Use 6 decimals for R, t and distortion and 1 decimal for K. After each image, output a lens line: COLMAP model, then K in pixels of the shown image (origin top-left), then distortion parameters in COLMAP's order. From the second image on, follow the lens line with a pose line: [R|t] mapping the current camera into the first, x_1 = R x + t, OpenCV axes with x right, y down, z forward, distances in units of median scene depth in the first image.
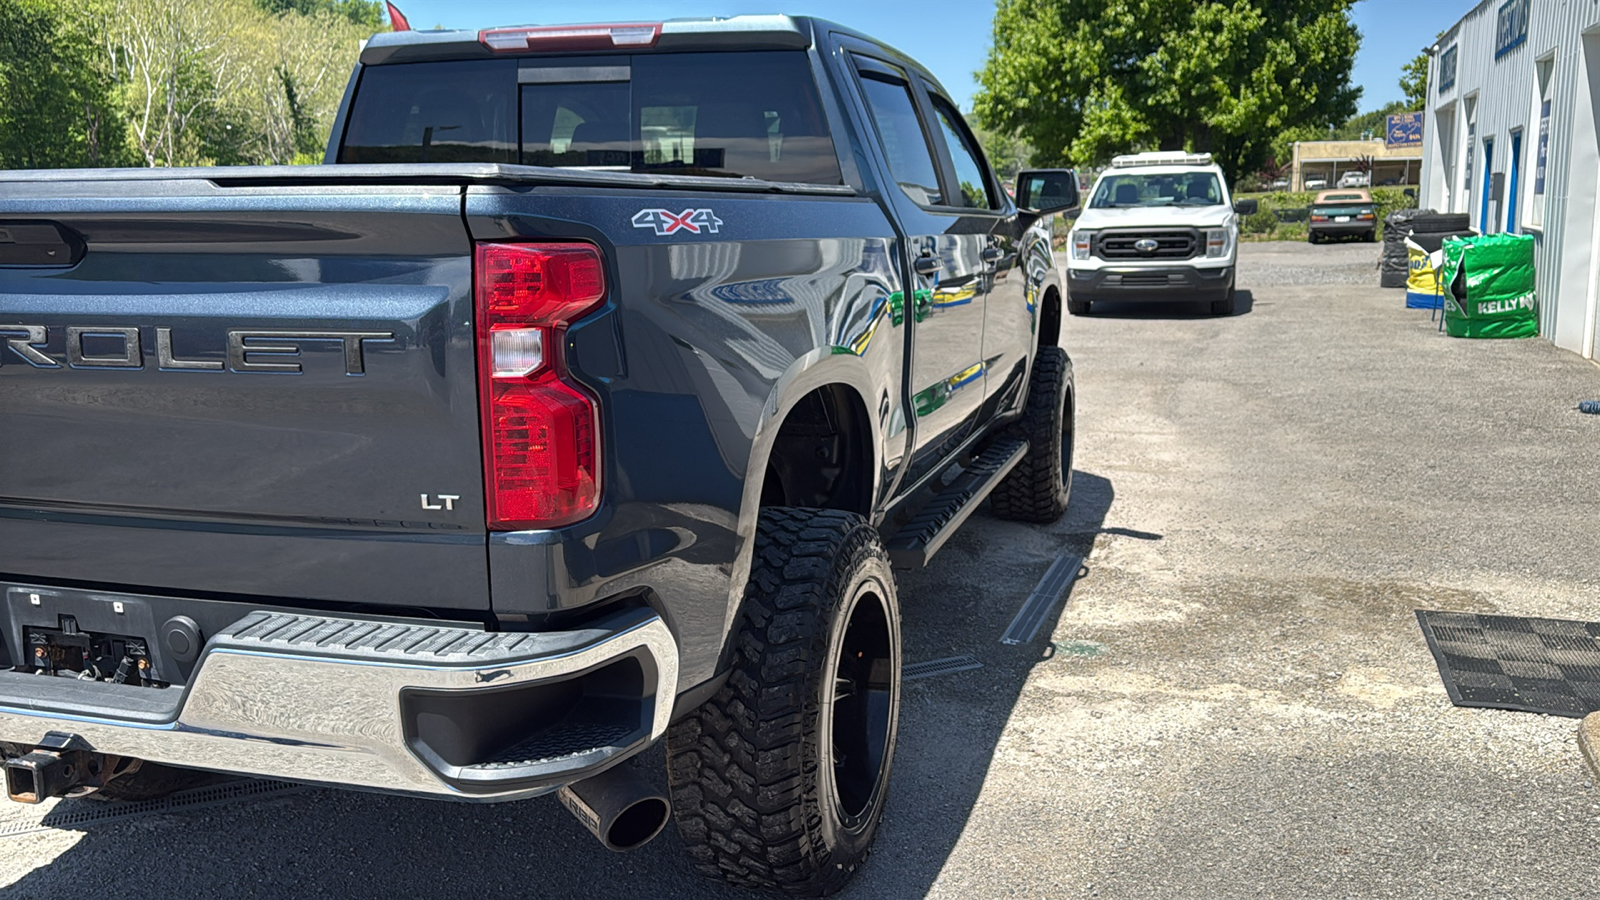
lens RADIAL K [[1373.7, 0, 802.2], [0, 1373.7, 451.0], [0, 0, 1]] dist [0.147710, -0.274807]
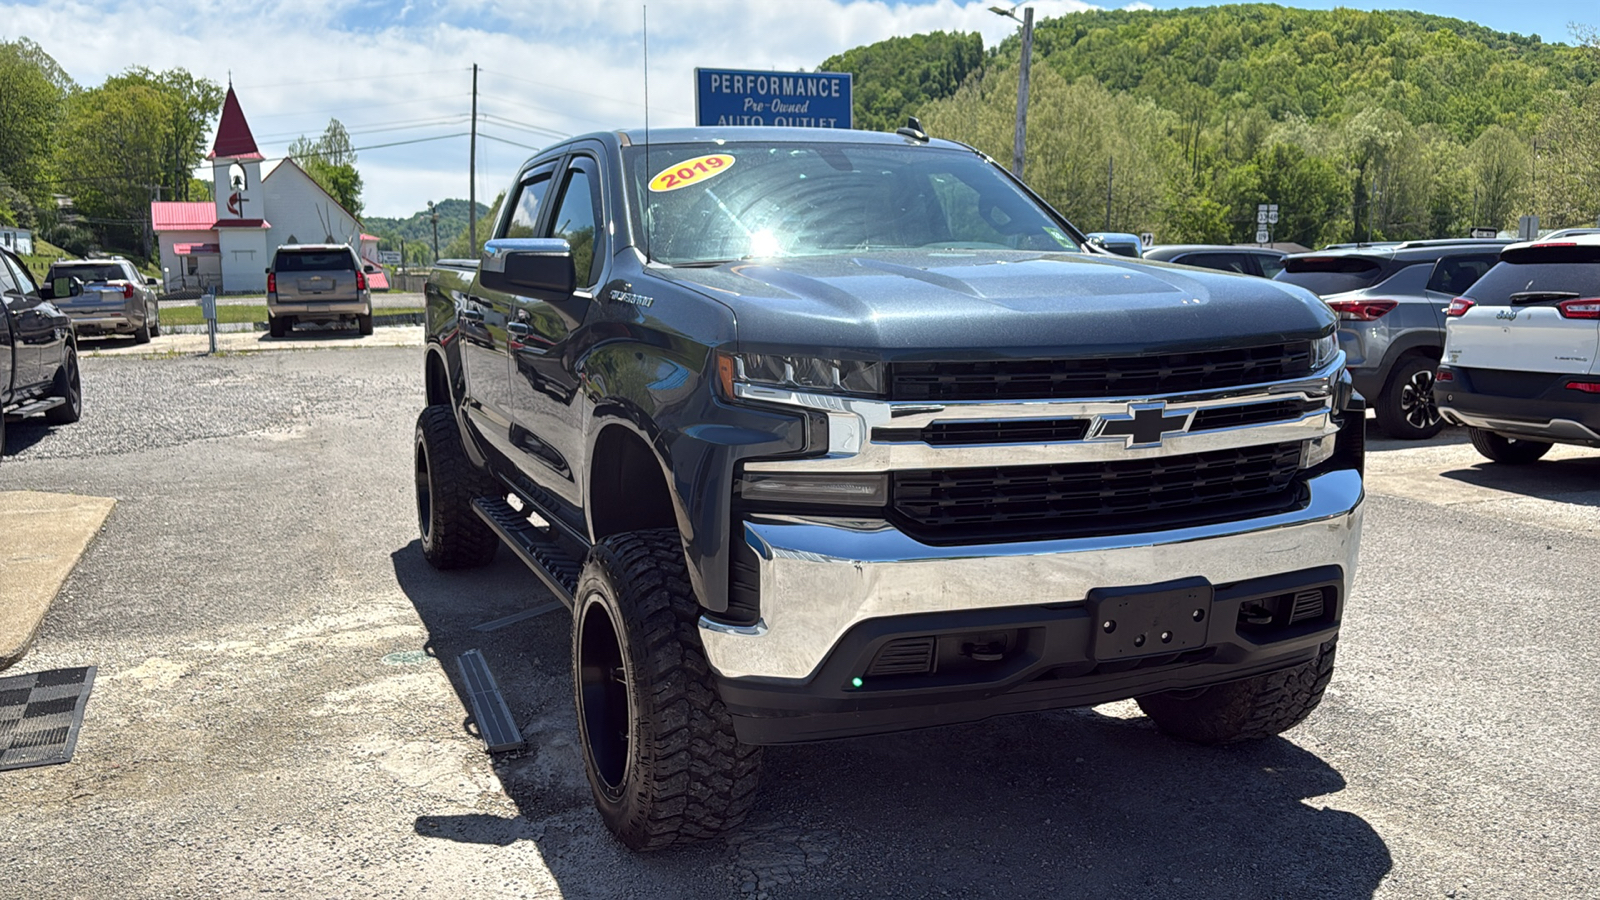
lens RADIAL K [[1375.7, 0, 810.1], [0, 1375.7, 451.8], [0, 0, 1]] dist [0.132584, -0.223863]
pose [[-0.762988, 0.110264, -0.636939, 0.695509], [-0.093442, 0.956181, 0.277465, -0.395455], [0.639623, 0.271219, -0.719251, 2.092133]]
